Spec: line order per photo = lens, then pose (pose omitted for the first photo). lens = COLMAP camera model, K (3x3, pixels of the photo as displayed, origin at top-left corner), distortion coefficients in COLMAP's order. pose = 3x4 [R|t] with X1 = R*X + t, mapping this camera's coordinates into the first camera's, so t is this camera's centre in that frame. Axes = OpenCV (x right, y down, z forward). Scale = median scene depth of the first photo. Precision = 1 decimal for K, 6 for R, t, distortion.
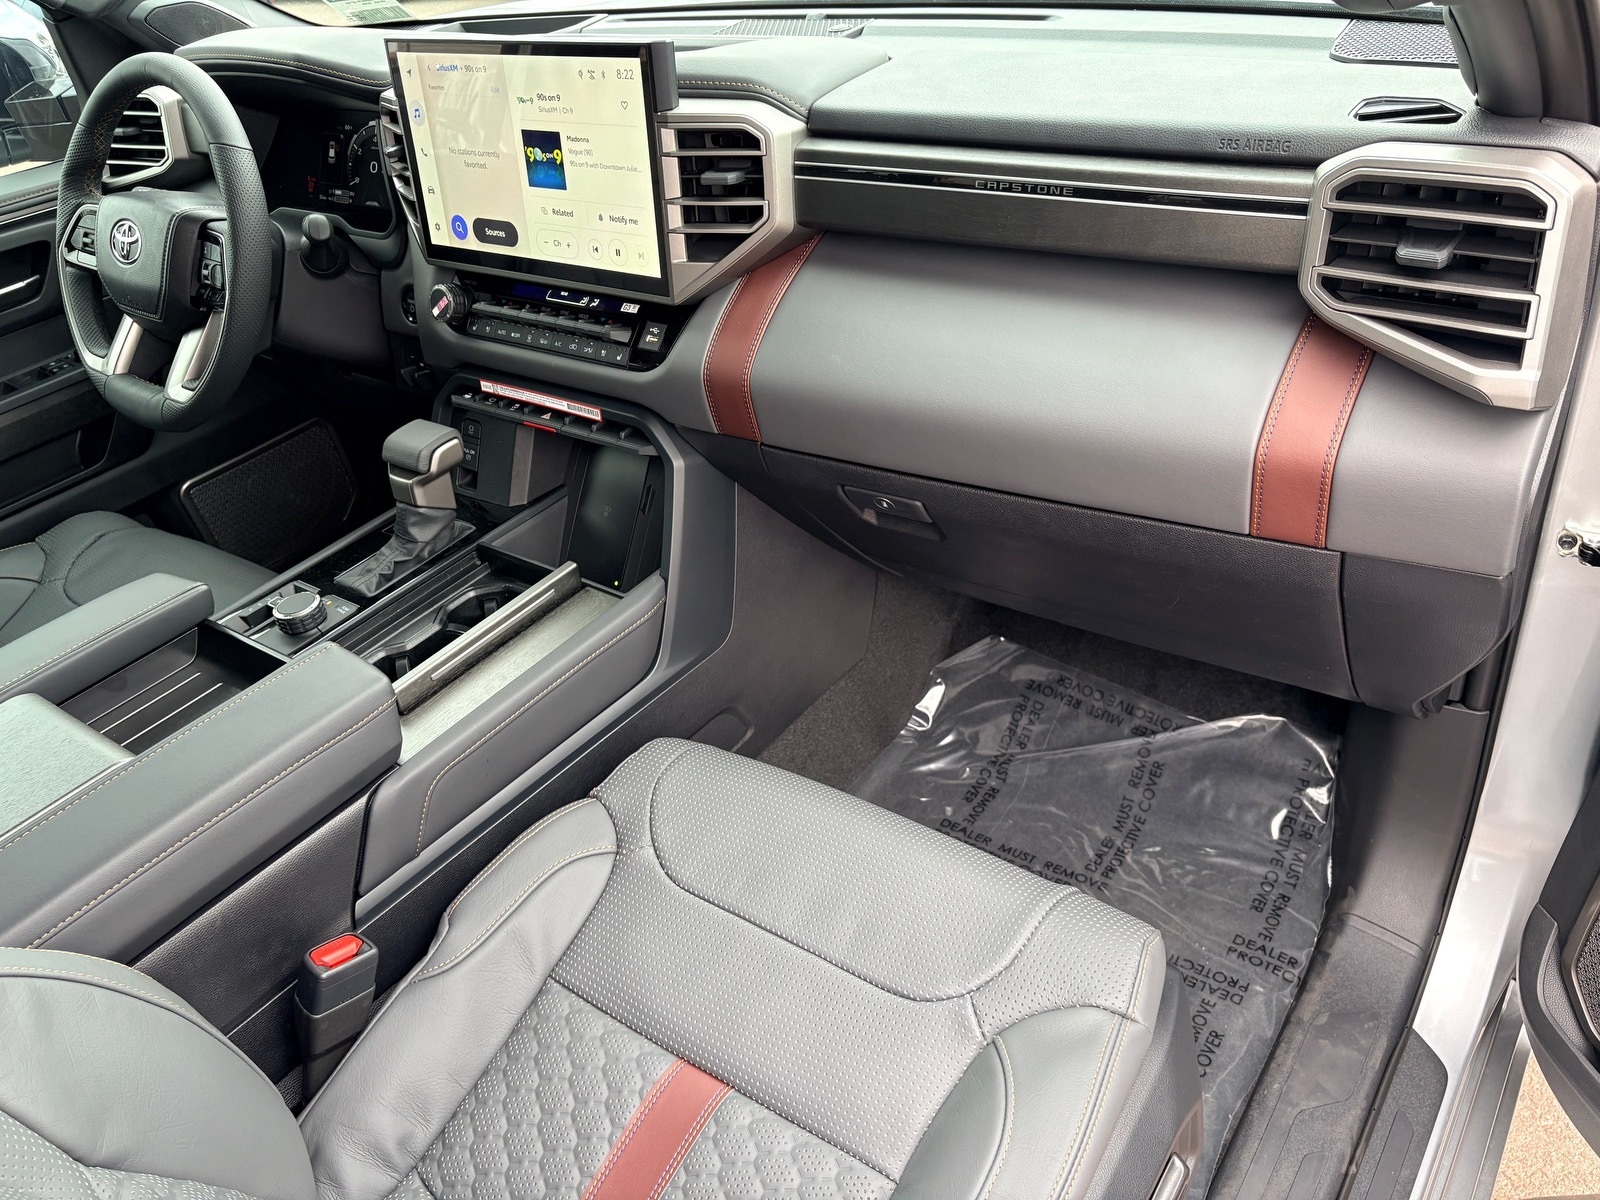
lens RADIAL K [[1254.1, 0, 745.0], [0, 1254.1, 595.9], [0, 0, 1]] dist [0.002106, 0.003465]
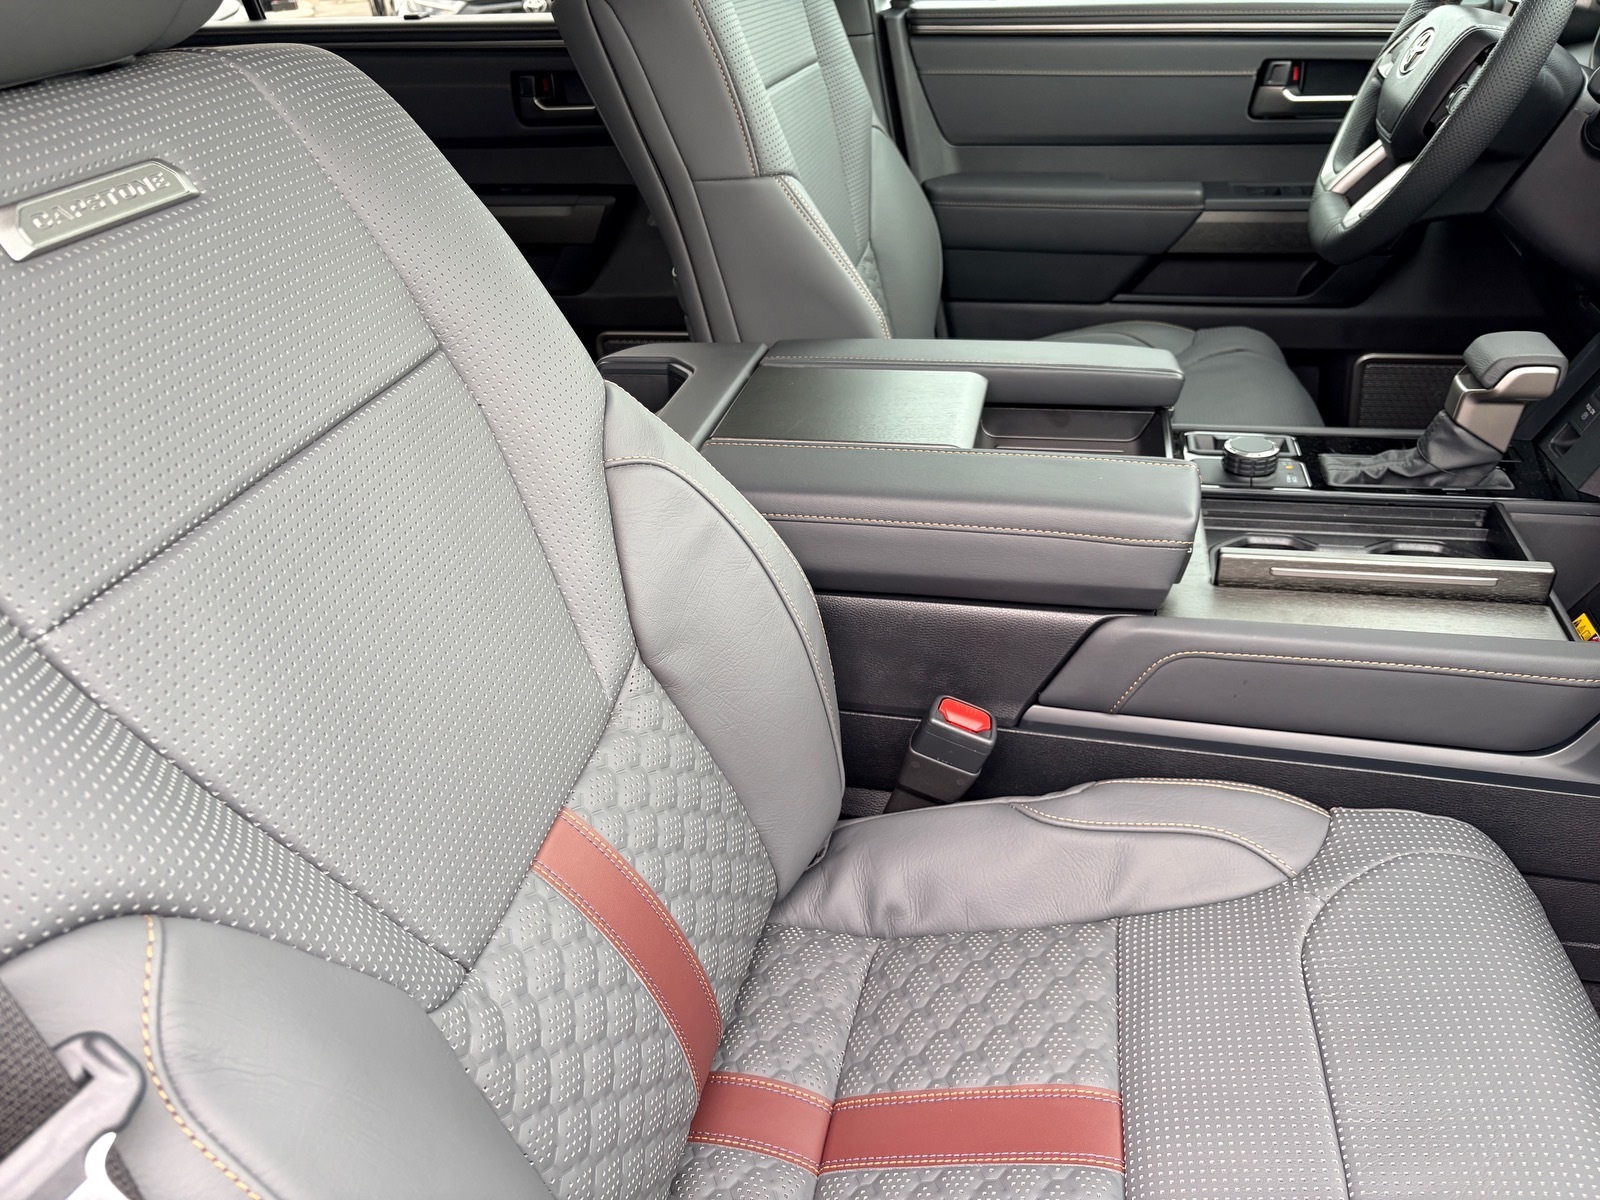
lens RADIAL K [[1207.8, 0, 800.0], [0, 1207.8, 600.0], [0, 0, 1]] dist [0.011510, -0.002400]
pose [[0.414123, 0.540401, -0.732441, 0.212034], [-0.508912, 0.804625, 0.305919, -0.004894], [0.754659, 0.246060, 0.608230, 0.272772]]
